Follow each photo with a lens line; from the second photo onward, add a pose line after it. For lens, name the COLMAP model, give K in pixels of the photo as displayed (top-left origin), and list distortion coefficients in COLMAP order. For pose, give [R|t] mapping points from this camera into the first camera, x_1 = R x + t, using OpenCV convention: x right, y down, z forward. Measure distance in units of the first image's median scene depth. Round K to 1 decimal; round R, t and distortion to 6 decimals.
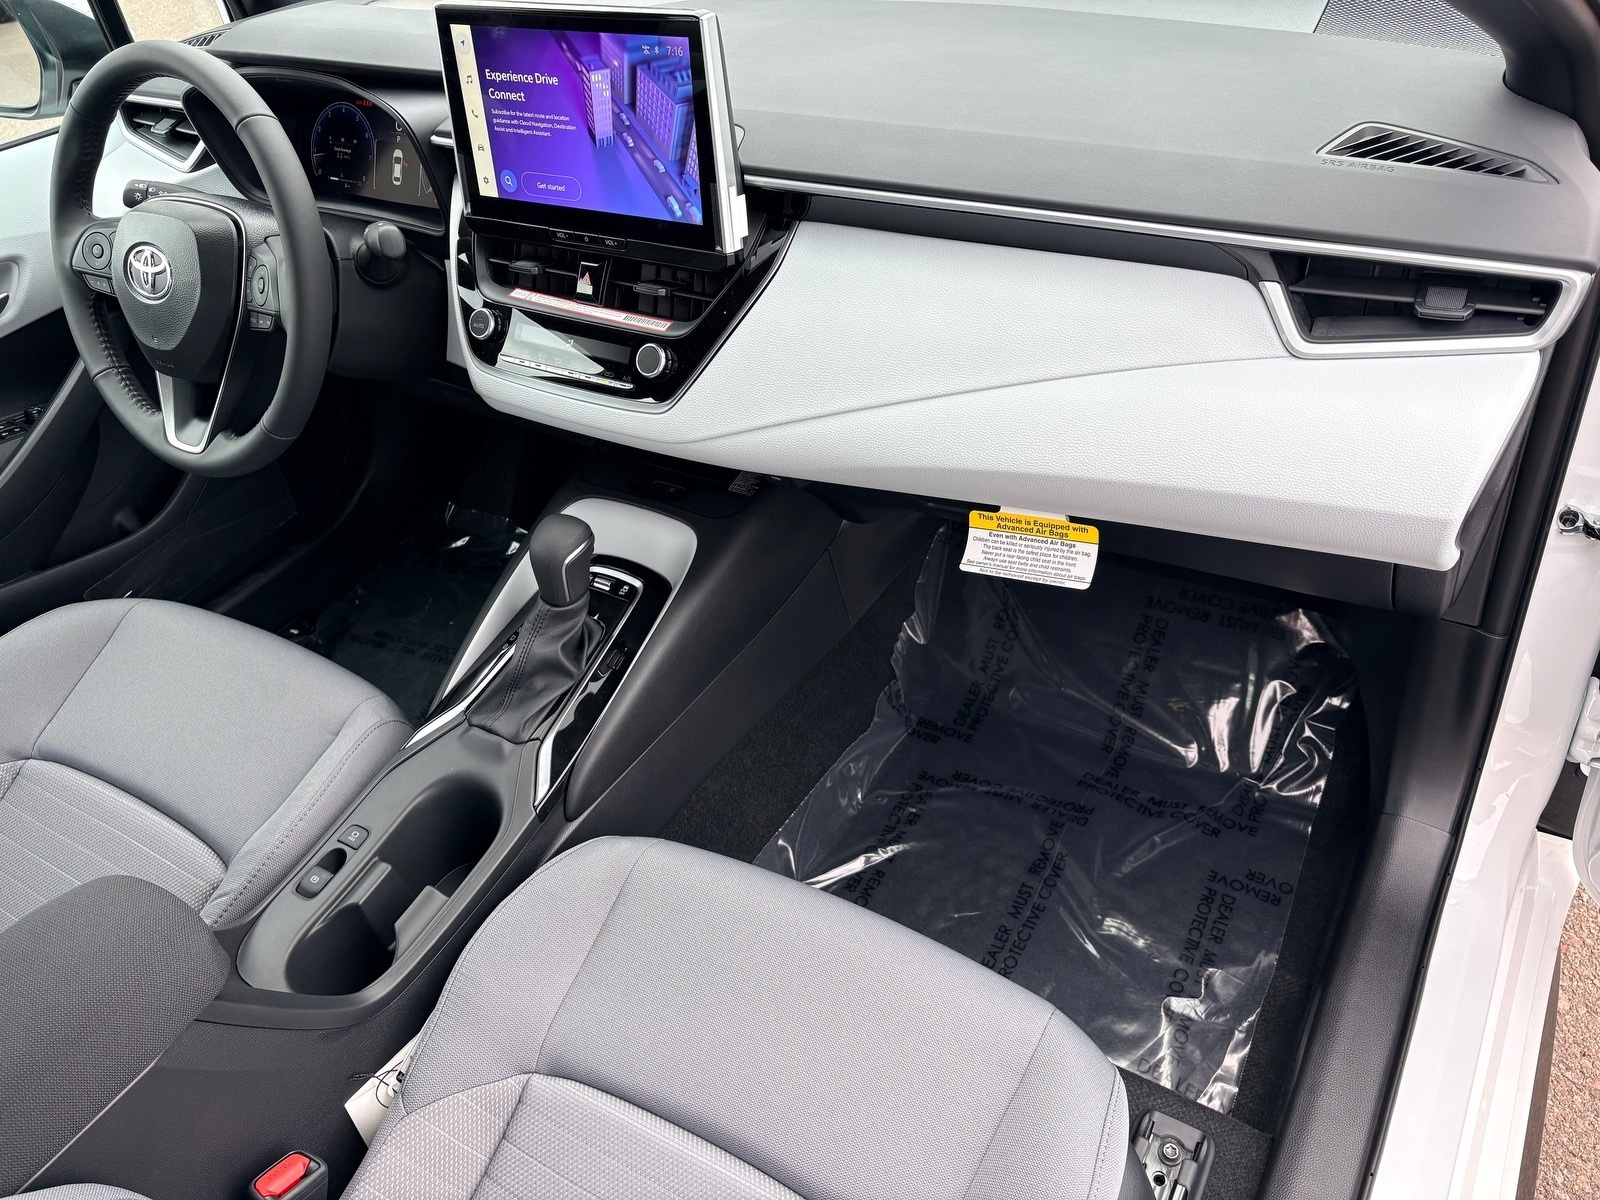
lens RADIAL K [[1230.3, 0, 799.6], [0, 1230.3, 582.2], [0, 0, 1]] dist [0.021527, 0.015732]
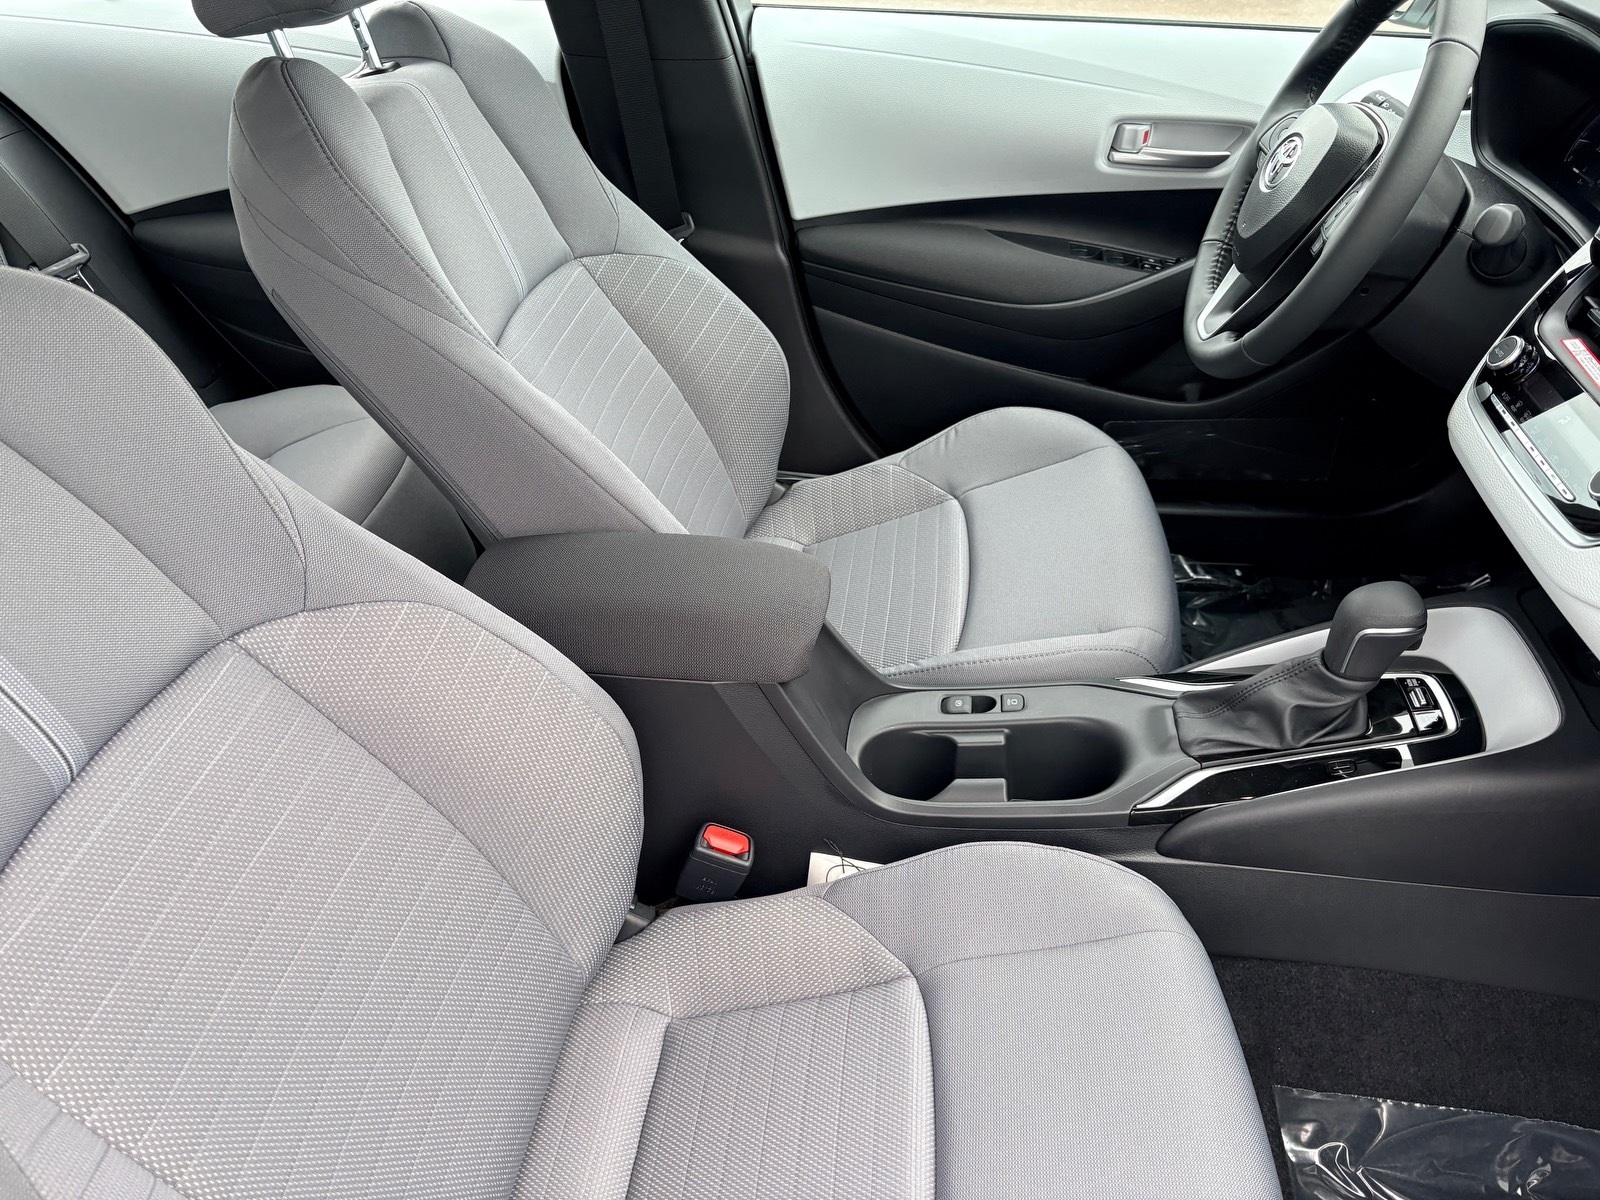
lens RADIAL K [[1230.3, 0, 792.2], [0, 1230.3, 588.8], [0, 0, 1]] dist [0.021527, 0.015732]
pose [[0.412989, 0.591961, -0.692114, 0.236954], [-0.581395, 0.756314, 0.299949, -0.071543], [0.701014, 0.278516, 0.656512, 0.200419]]
